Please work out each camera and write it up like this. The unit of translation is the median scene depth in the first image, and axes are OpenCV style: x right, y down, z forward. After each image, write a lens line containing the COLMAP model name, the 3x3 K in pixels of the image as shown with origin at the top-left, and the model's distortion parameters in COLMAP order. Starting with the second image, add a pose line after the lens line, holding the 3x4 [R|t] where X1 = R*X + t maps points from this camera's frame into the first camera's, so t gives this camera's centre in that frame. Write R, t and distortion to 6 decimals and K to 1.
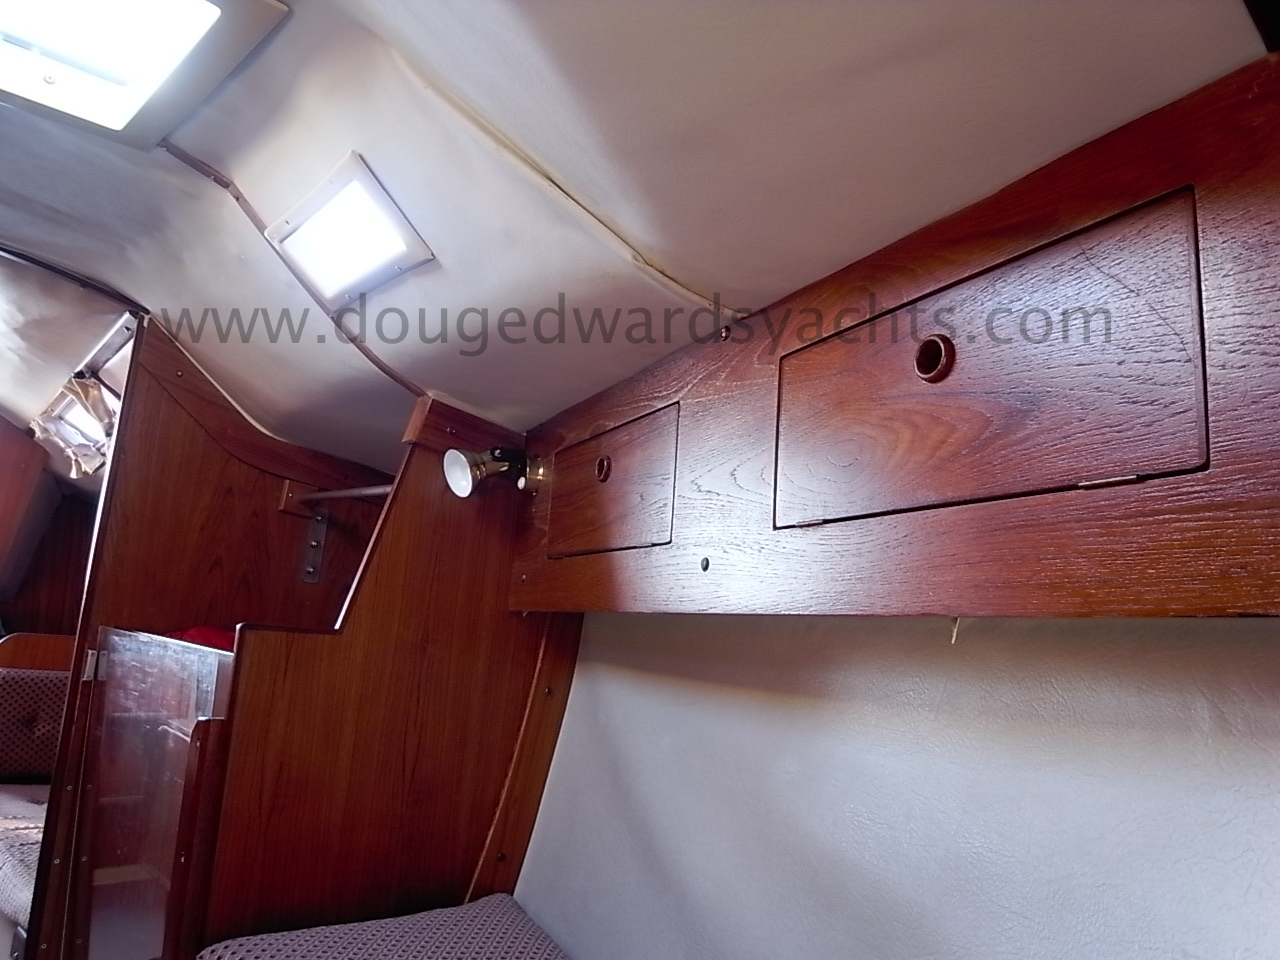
lens RADIAL K [[904.9, 0, 626.1], [0, 904.9, 482.0], [0, 0, 1]] dist [-0.059487, 0.004877]
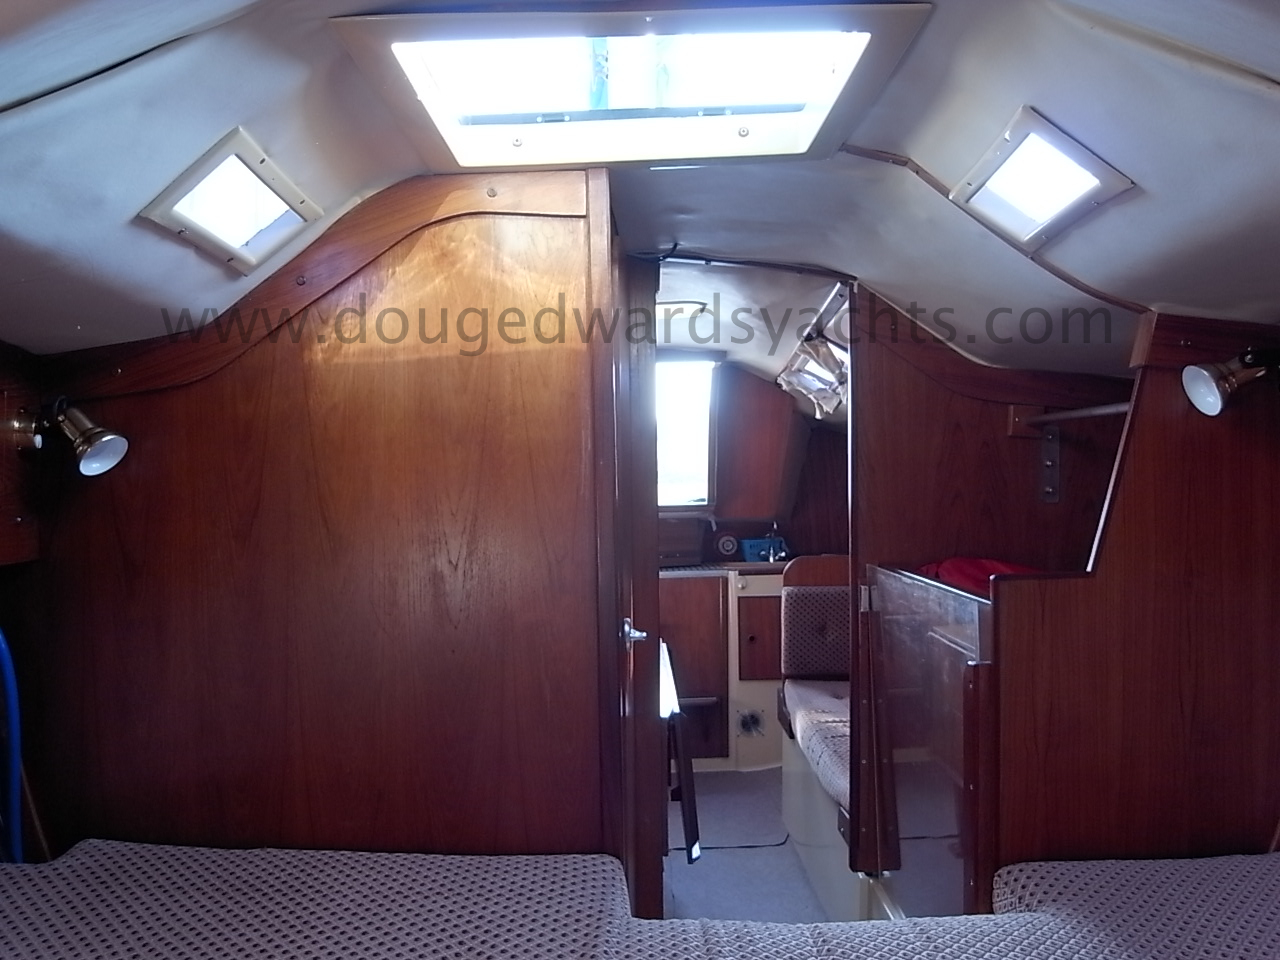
lens RADIAL K [[904.9, 0, 626.1], [0, 904.9, 482.0], [0, 0, 1]] dist [-0.059487, 0.004877]
pose [[0.708038, -0.098514, -0.699269, 0.010860], [0.191412, 0.979925, 0.055759, -0.067823], [0.679737, -0.173328, 0.712681, -0.025375]]
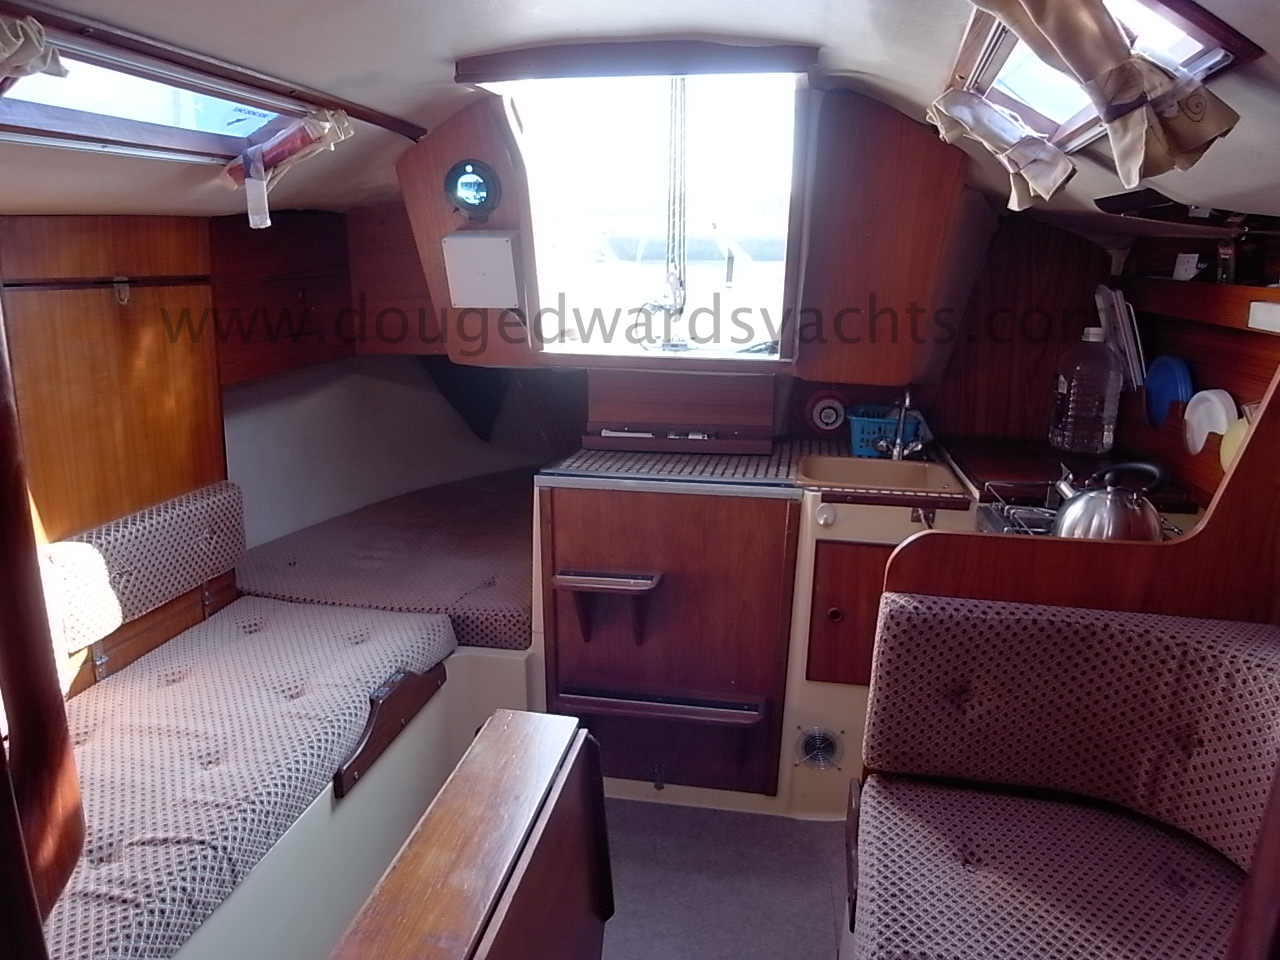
lens RADIAL K [[904.9, 0, 626.1], [0, 904.9, 482.0], [0, 0, 1]] dist [-0.059487, 0.004877]
pose [[0.571850, 0.133542, -0.809416, -0.590952], [0.168449, 0.946523, 0.275172, -0.064068], [0.802877, -0.293702, 0.518774, 0.948727]]
